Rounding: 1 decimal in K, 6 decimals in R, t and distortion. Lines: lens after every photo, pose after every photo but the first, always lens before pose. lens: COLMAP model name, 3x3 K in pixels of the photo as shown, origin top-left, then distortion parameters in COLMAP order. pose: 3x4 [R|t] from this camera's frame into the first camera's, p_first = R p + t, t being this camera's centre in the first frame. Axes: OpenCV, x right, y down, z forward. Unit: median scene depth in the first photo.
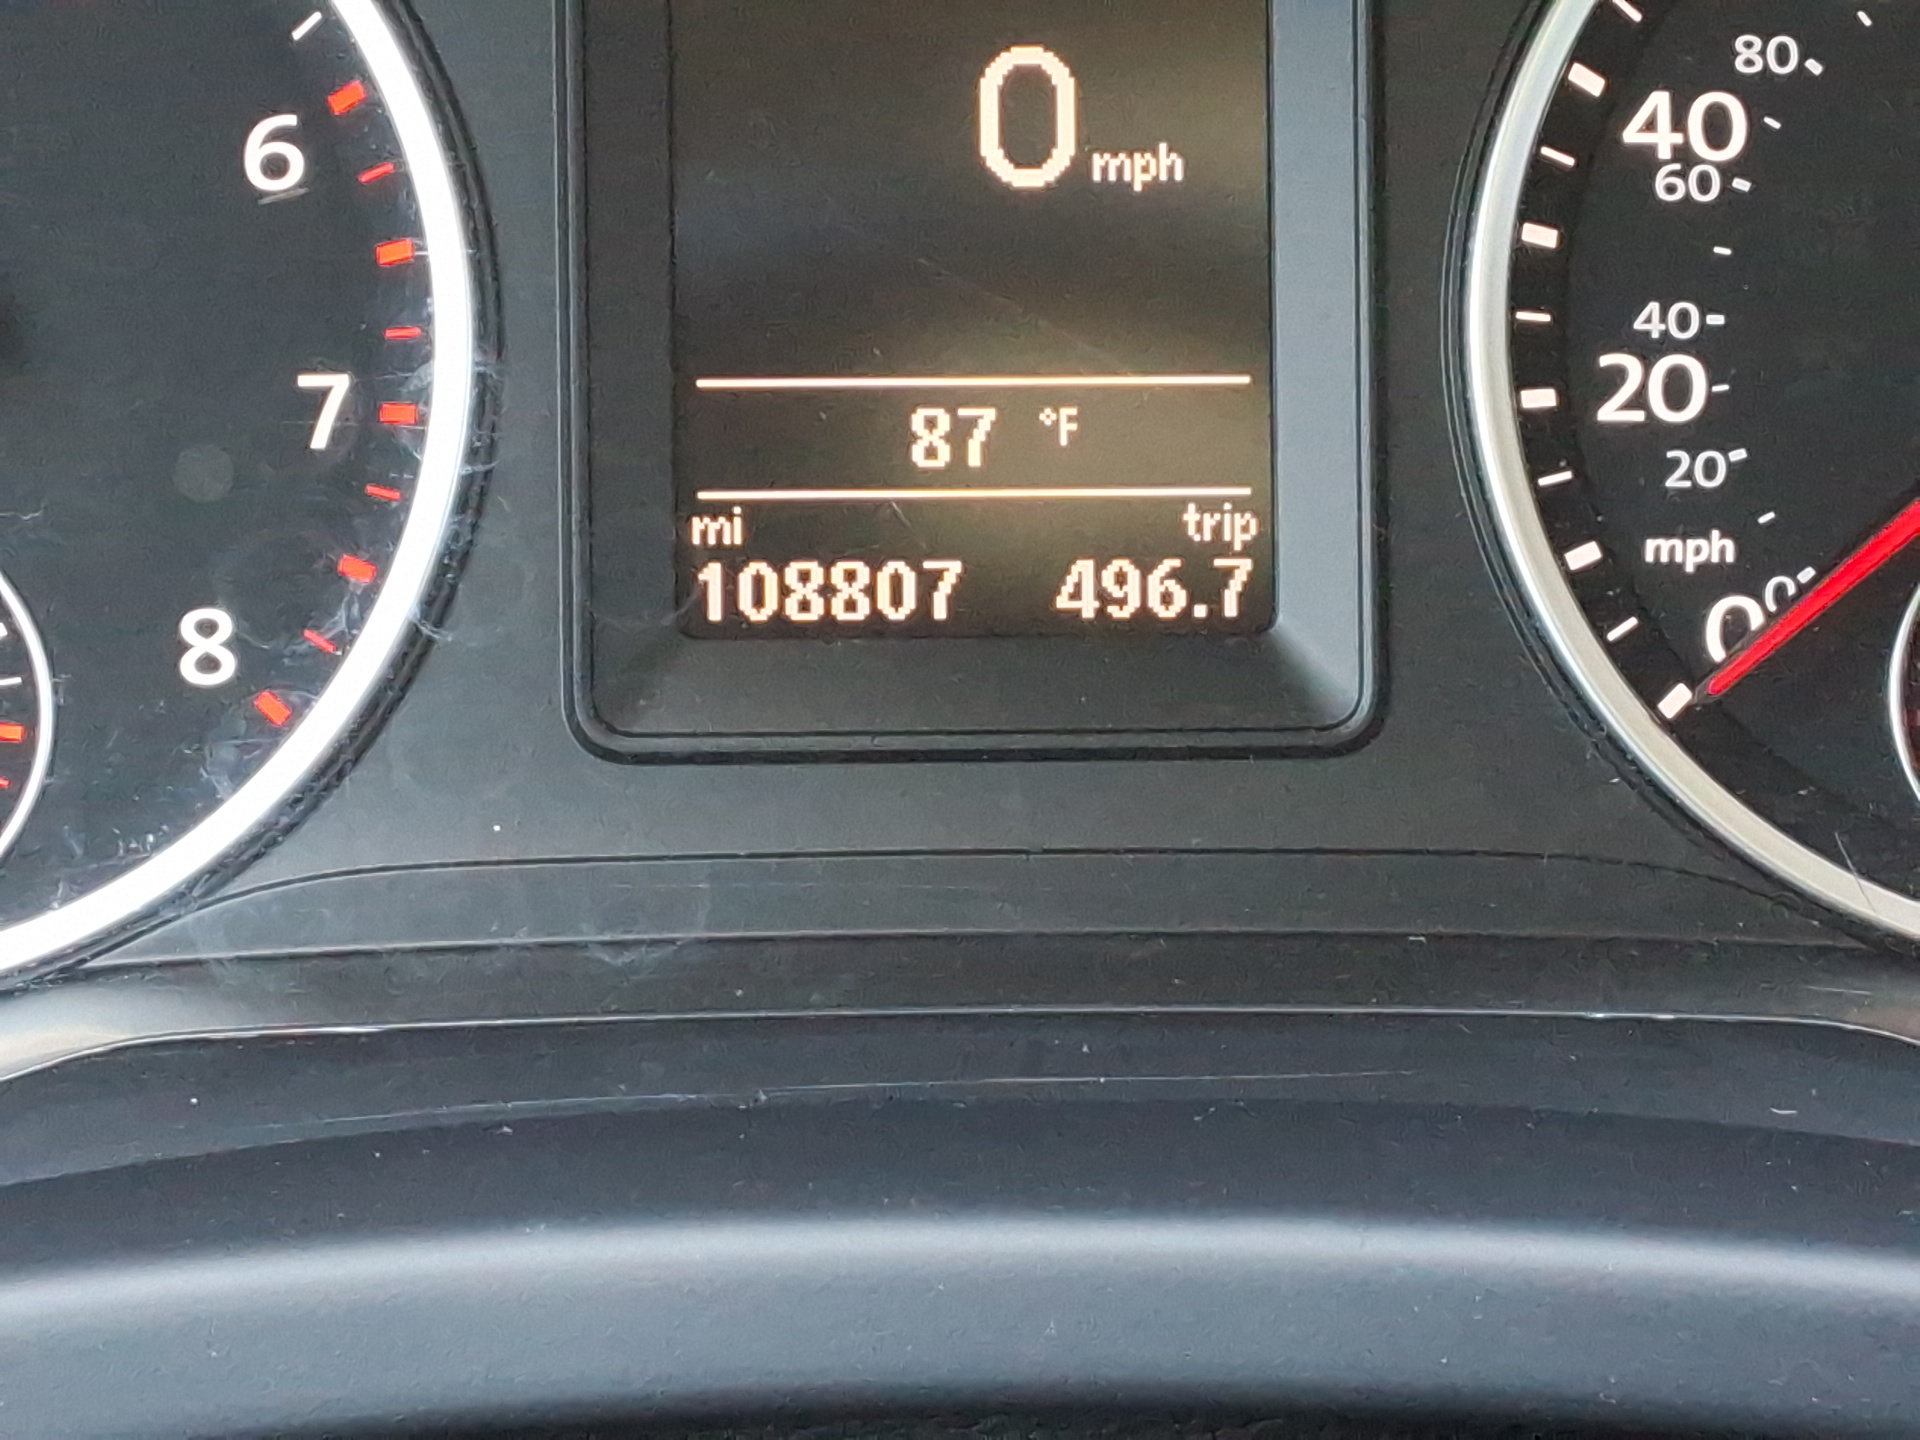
lens RADIAL K [[3871.0, 0, 1015.7], [0, 3871.0, 705.2], [0, 0, 1]] dist [0.101496, 0.000000]
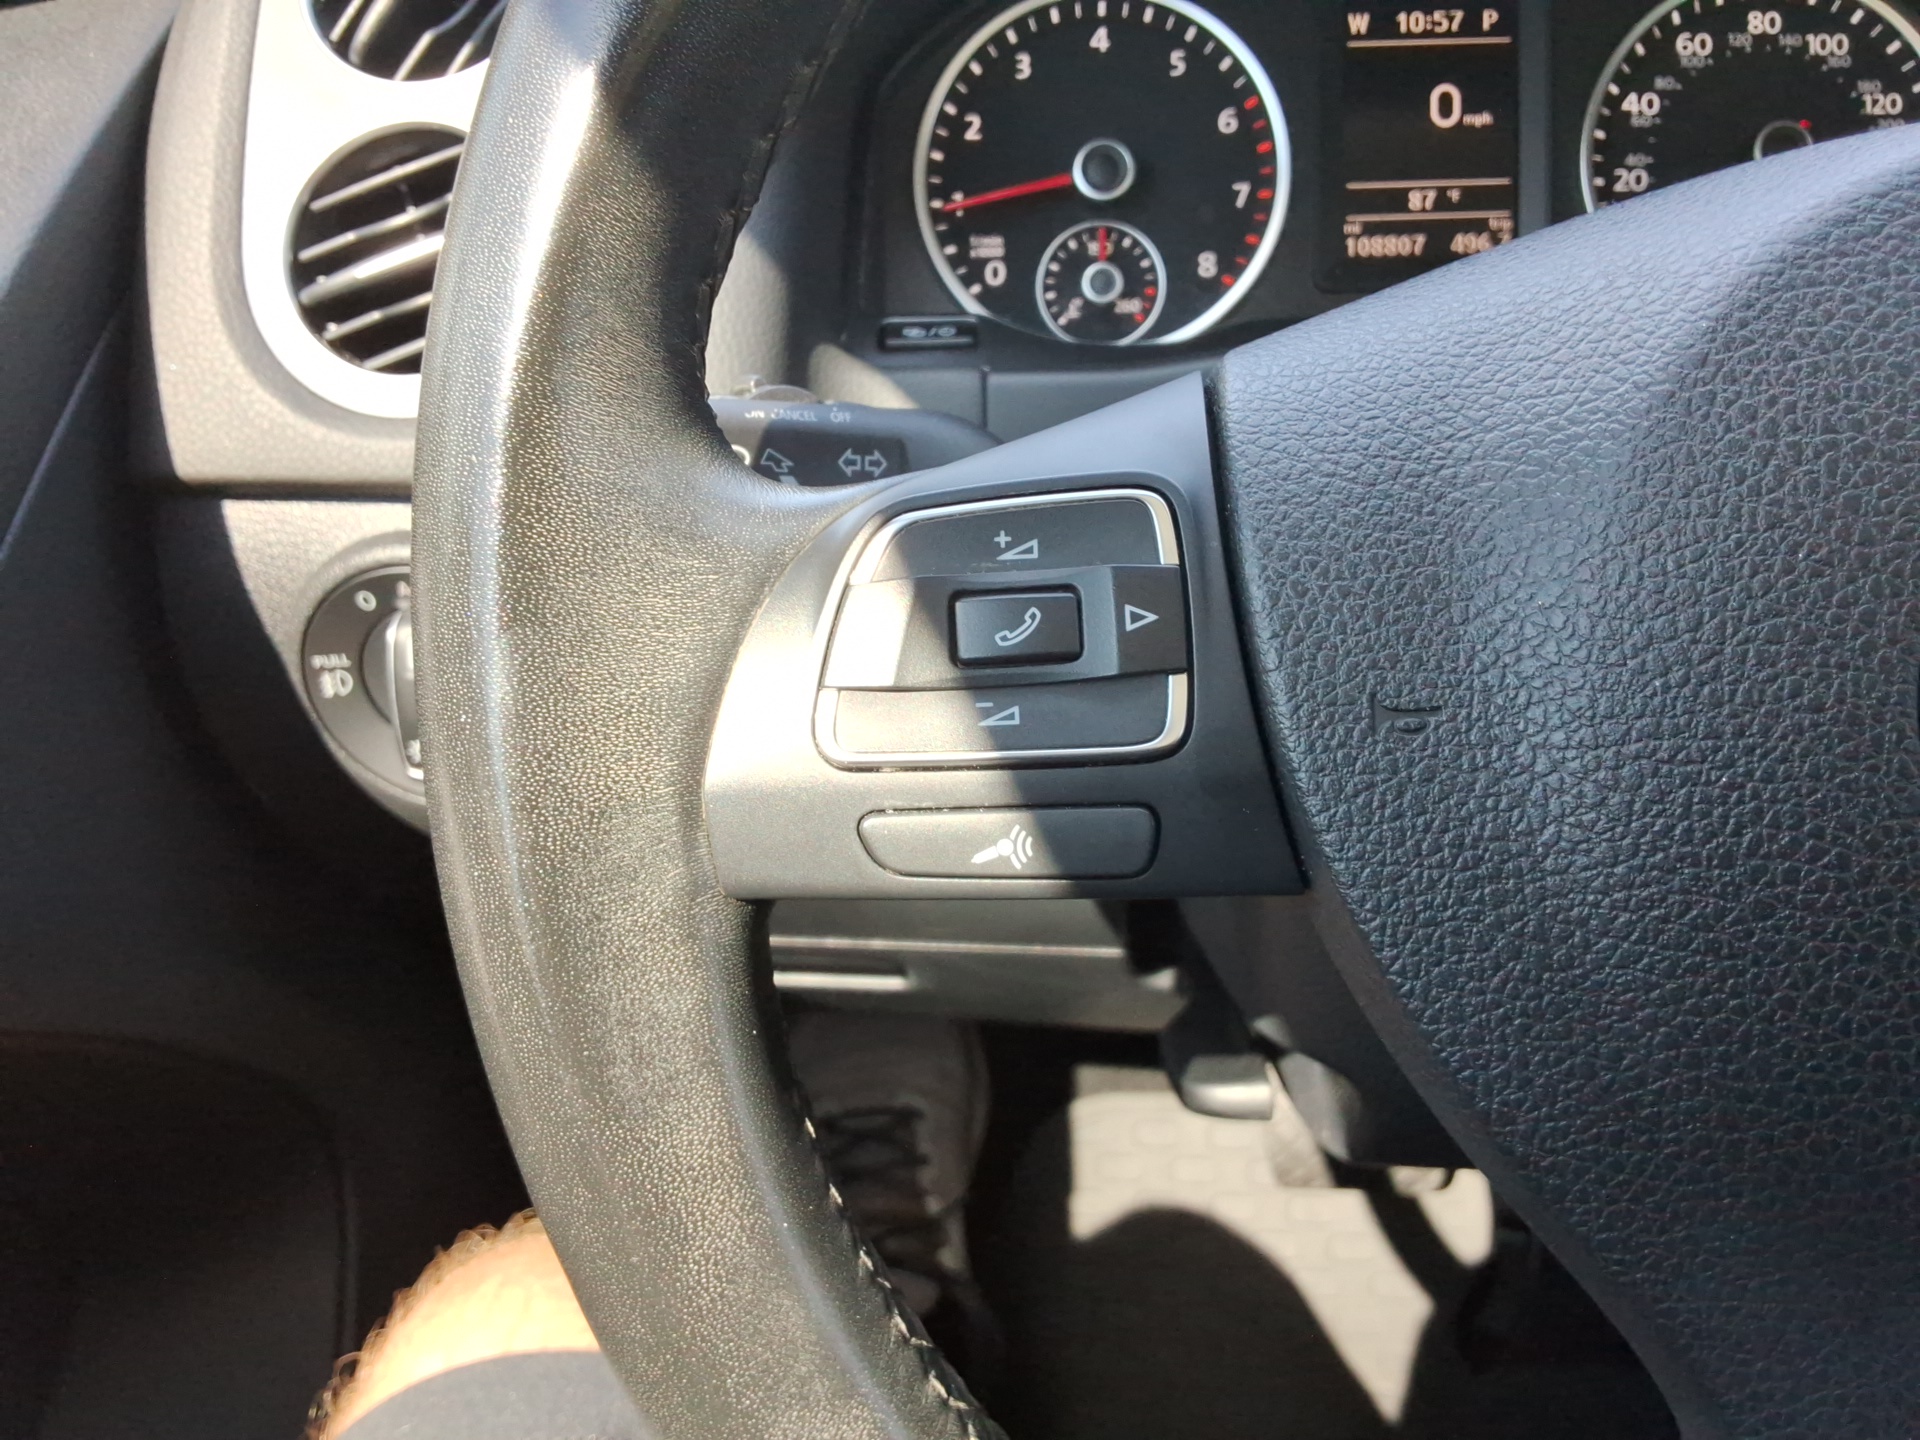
lens RADIAL K [[1545.7, 0, 964.1], [0, 1545.7, 701.6], [0, 0, 1]] dist [0.110636, -0.172787]
pose [[0.998035, 0.000674, -0.062659, -0.337503], [0.001295, 0.999507, 0.031384, 0.335252], [0.062649, -0.031403, 0.997541, -0.439164]]
